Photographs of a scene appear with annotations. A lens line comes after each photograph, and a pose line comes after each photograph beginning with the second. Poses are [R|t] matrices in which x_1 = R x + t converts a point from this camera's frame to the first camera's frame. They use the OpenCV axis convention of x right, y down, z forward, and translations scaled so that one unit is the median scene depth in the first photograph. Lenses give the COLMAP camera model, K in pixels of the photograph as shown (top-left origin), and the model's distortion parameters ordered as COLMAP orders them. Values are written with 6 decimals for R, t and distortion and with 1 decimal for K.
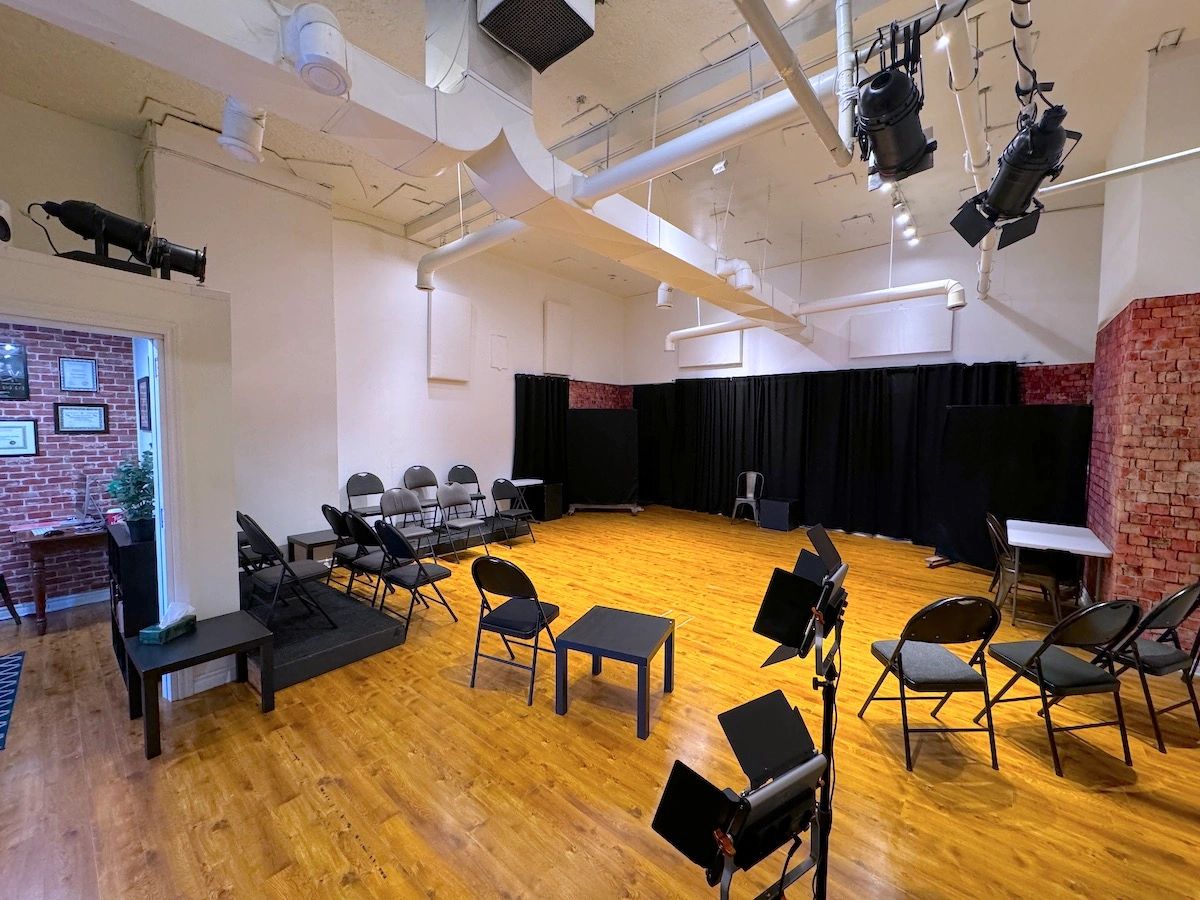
lens RADIAL K [[478.5, 0, 598.1], [0, 478.5, 448.6], [0, 0, 1]] dist [-0.001211, -0.000046]
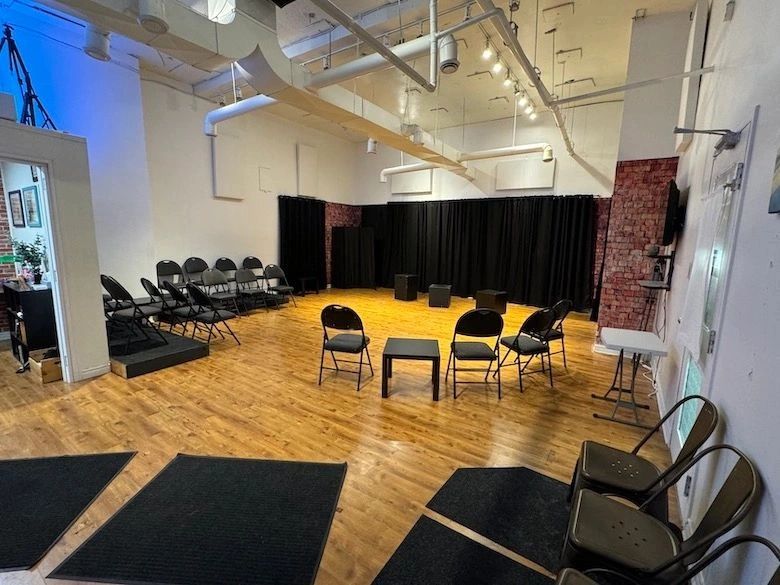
lens RADIAL K [[356.8, 0, 390.4], [0, 356.8, 291.3], [0, 0, 1]] dist [0.000068, 0.000330]
pose [[0.993178, -0.006238, 0.116445, 0.052800], [-0.005419, 0.995021, 0.099517, 0.031850], [-0.116486, -0.099469, 0.988199, -0.181762]]
